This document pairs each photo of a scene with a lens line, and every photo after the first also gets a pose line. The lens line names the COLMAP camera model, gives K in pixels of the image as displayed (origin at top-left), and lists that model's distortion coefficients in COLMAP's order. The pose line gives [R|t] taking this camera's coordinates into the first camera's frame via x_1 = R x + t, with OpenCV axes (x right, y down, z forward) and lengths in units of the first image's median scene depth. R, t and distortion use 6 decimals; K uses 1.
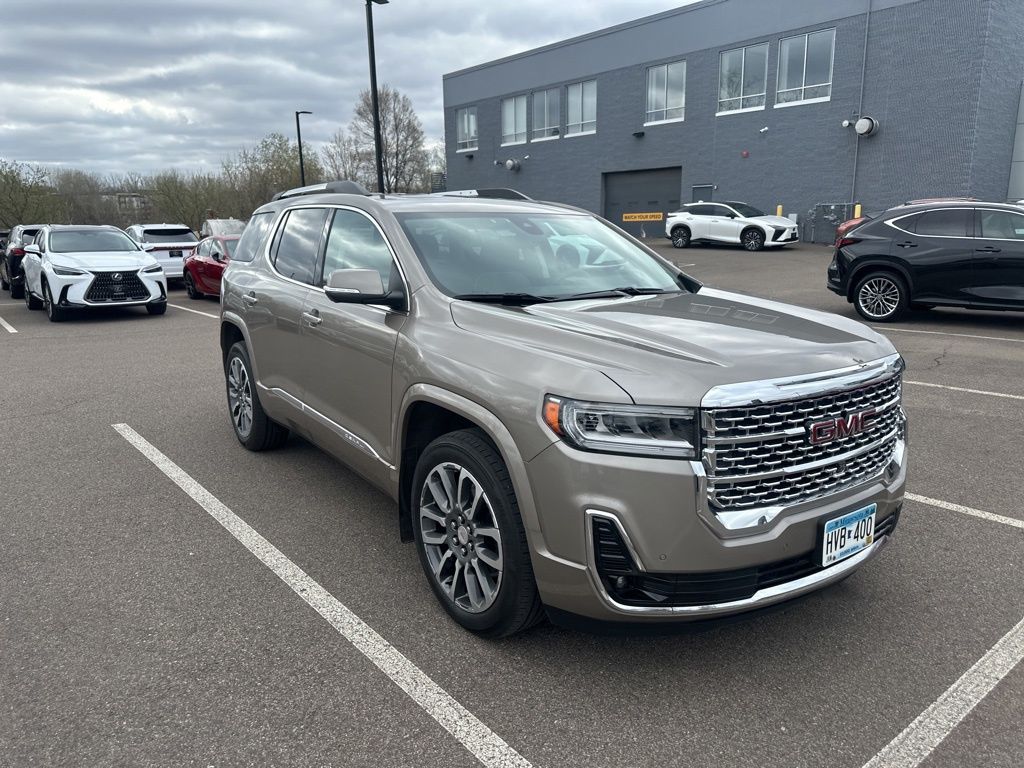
lens RADIAL K [[725.9, 0, 512.2], [0, 725.9, 378.6], [0, 0, 1]] dist [0.037642, -0.049801]
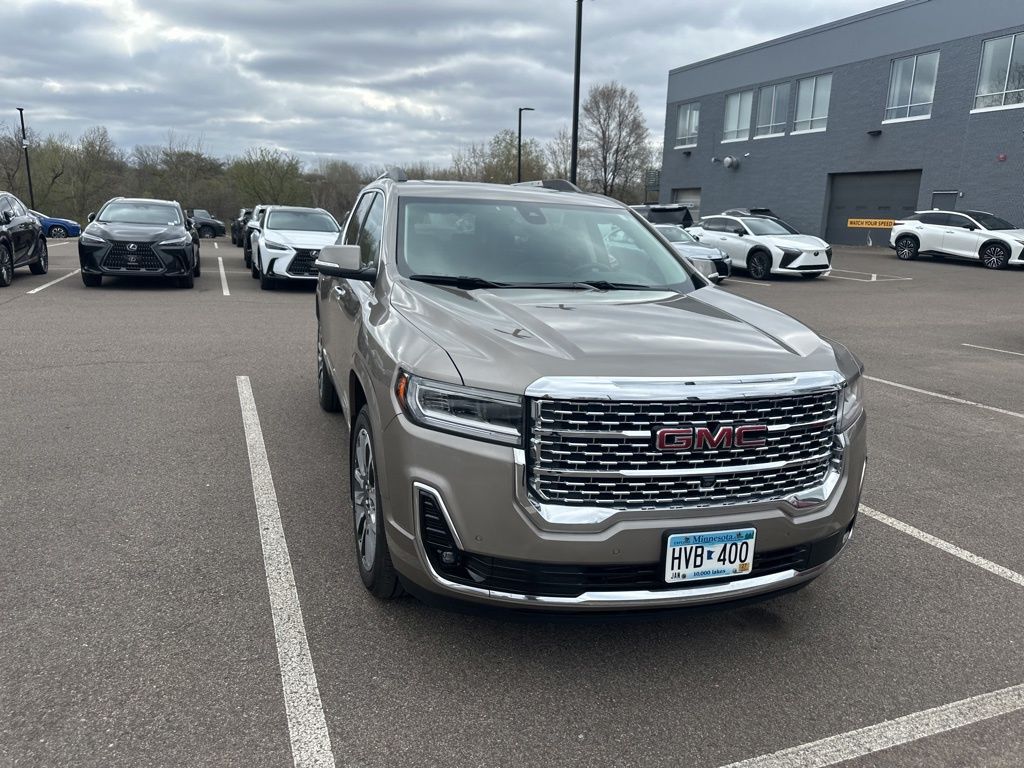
lens RADIAL K [[727.0, 0, 512.0], [0, 727.0, 384.0], [0, 0, 1]] dist [0.033098, -0.041240]
pose [[0.952842, 0.109030, -0.283206, 0.281505], [-0.106252, 0.994020, 0.025200, 0.000487], [0.284260, 0.006079, 0.958728, 0.024007]]
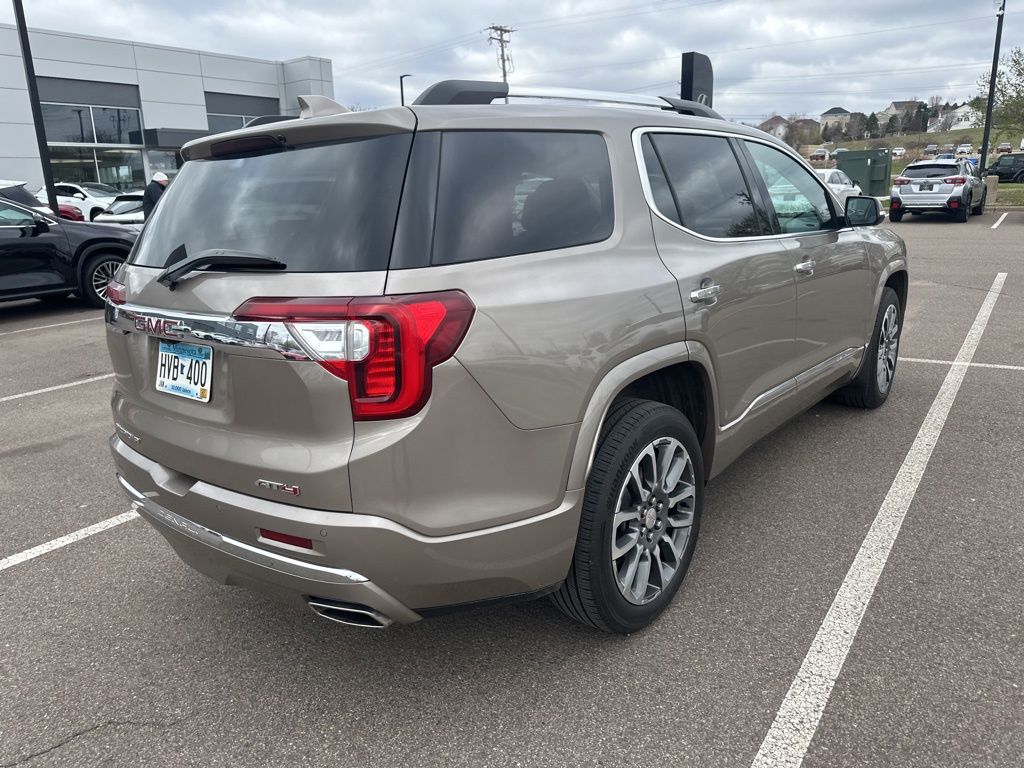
lens RADIAL K [[733.6, 0, 511.1], [0, 733.6, 365.5], [0, 0, 1]] dist [-0.001223, -0.000934]
pose [[-0.260789, -0.205374, 0.943298, -0.982982], [0.240956, 0.932338, 0.269604, -0.279504], [-0.934842, 0.297603, -0.193657, 1.452531]]
